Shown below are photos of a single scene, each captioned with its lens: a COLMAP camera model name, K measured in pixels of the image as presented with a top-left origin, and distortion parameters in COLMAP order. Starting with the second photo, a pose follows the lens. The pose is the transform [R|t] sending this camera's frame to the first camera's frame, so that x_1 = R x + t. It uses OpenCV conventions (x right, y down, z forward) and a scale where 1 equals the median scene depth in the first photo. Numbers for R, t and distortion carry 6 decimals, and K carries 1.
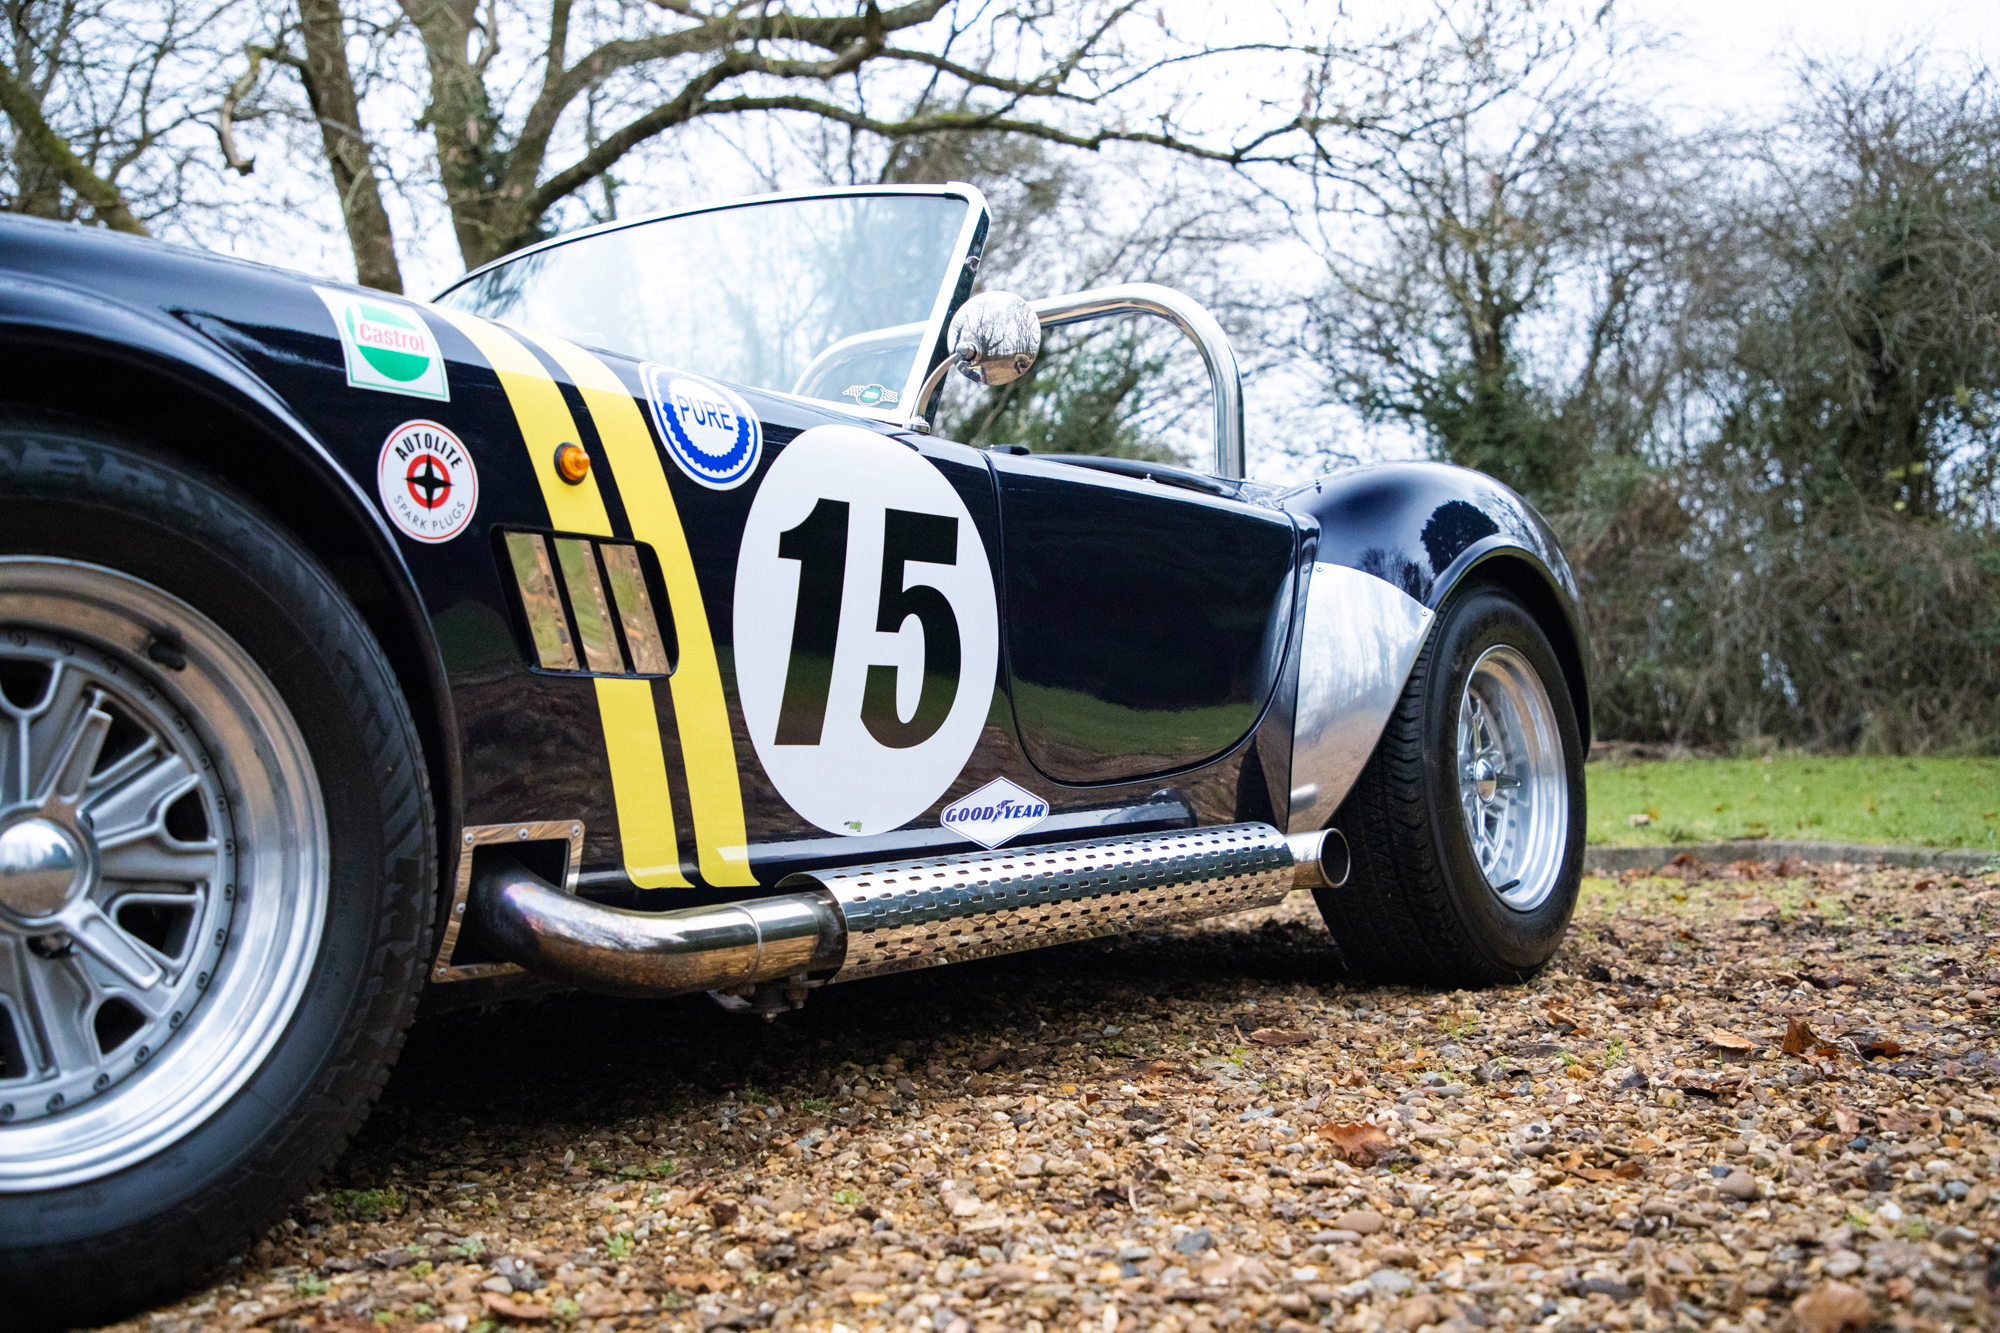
lens RADIAL K [[2117.5, 0, 1012.4], [0, 2117.5, 666.9], [0, 0, 1]] dist [0.106202, 0.000000]
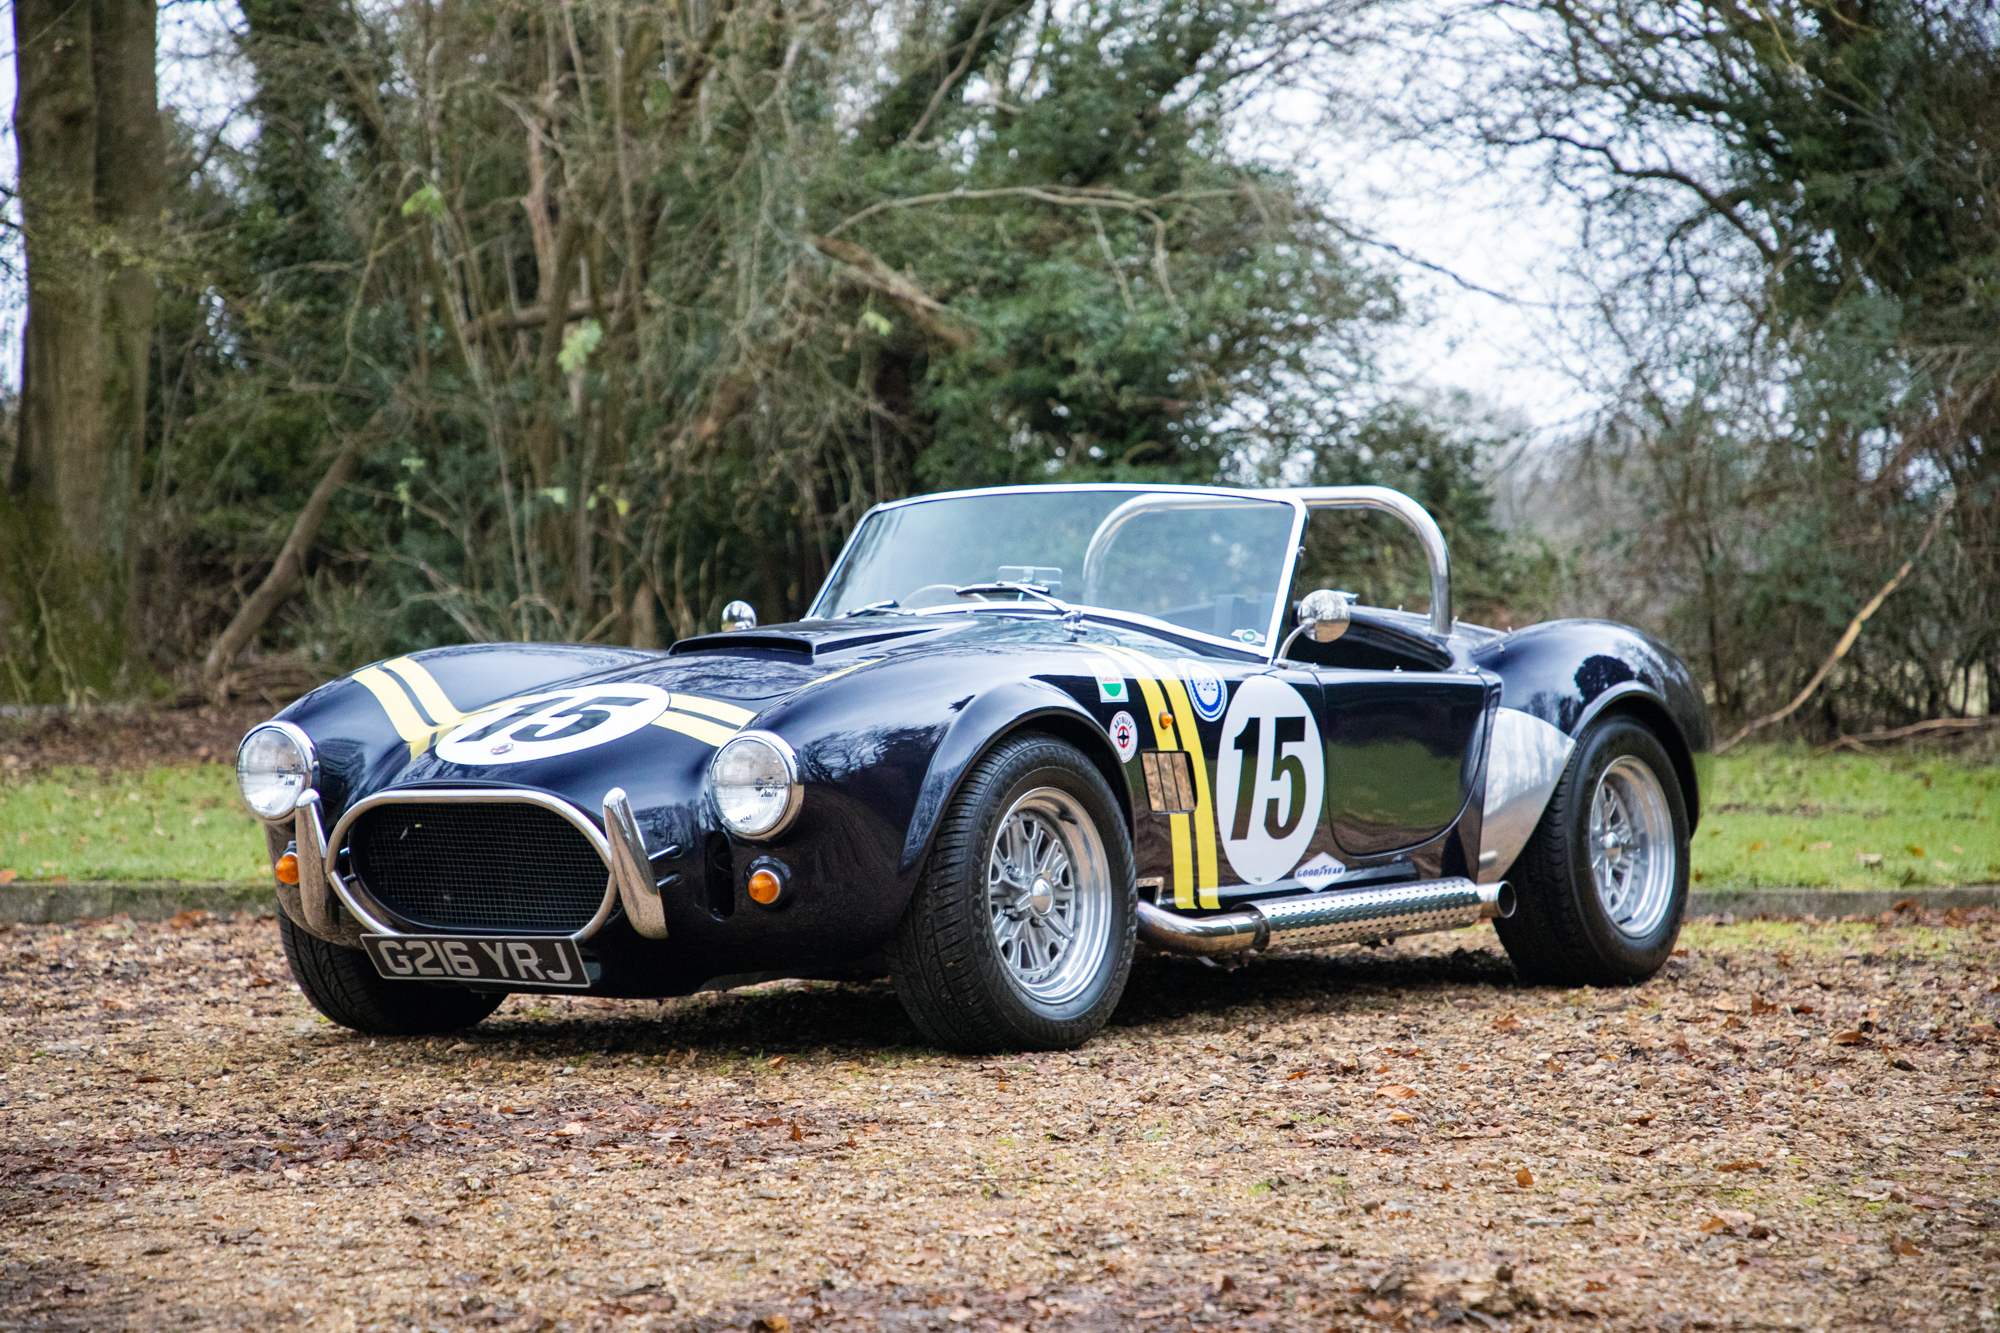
lens RADIAL K [[4742.1, 0, 995.6], [0, 4742.1, 659.2], [0, 0, 1]] dist [0.664604, 0.000000]
pose [[0.999356, 0.016750, 0.031727, -0.435712], [-0.018134, 0.998873, 0.043858, -0.300953], [-0.030957, -0.044405, 0.998534, -3.208659]]
